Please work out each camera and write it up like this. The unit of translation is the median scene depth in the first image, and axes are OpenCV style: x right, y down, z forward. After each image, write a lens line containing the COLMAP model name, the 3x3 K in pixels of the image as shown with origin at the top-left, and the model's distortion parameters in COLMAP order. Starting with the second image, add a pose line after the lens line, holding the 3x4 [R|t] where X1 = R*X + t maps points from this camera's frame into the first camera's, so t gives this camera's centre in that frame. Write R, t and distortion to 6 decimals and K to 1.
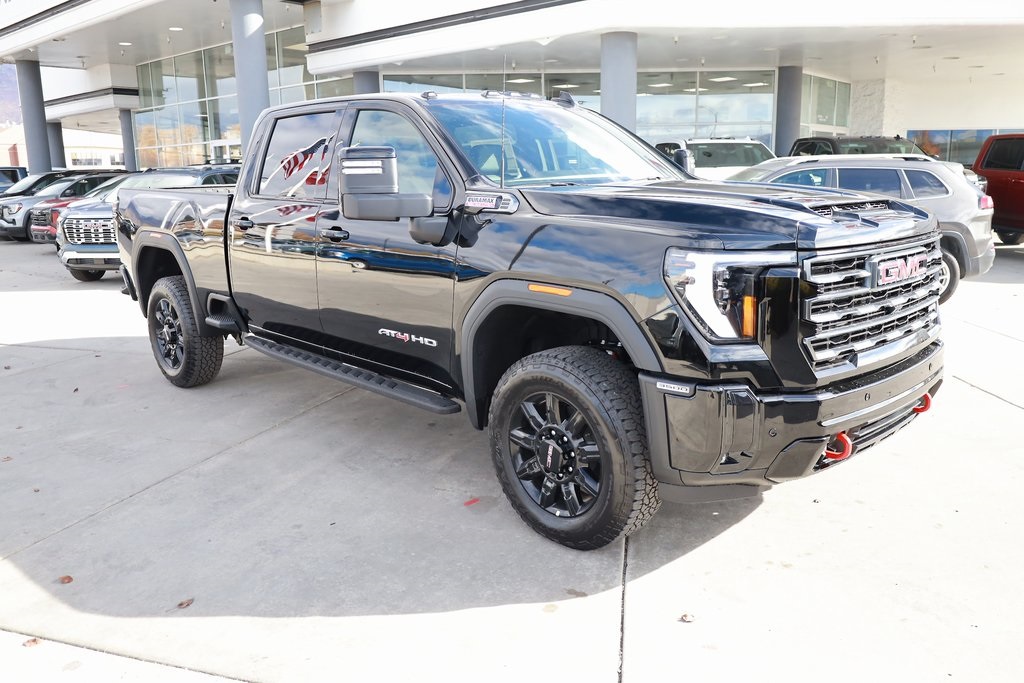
lens RADIAL K [[874.2, 0, 512.0], [0, 874.2, 341.5], [0, 0, 1]] dist [-0.011242, -0.007217]
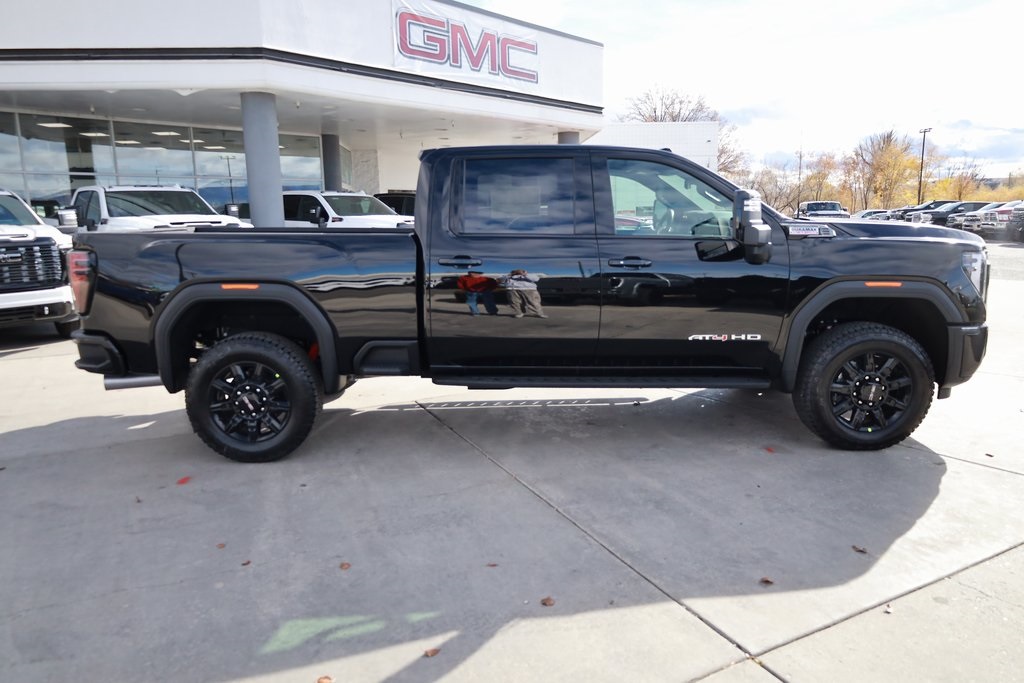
lens RADIAL K [[749.1, 0, 512.0], [0, 749.1, 341.5], [0, 0, 1]] dist [-0.003633, -0.000295]
pose [[0.659999, -0.119776, 0.741657, -0.999307], [0.147924, 0.988602, 0.028020, -0.066680], [-0.736559, 0.091216, 0.670194, 0.425718]]
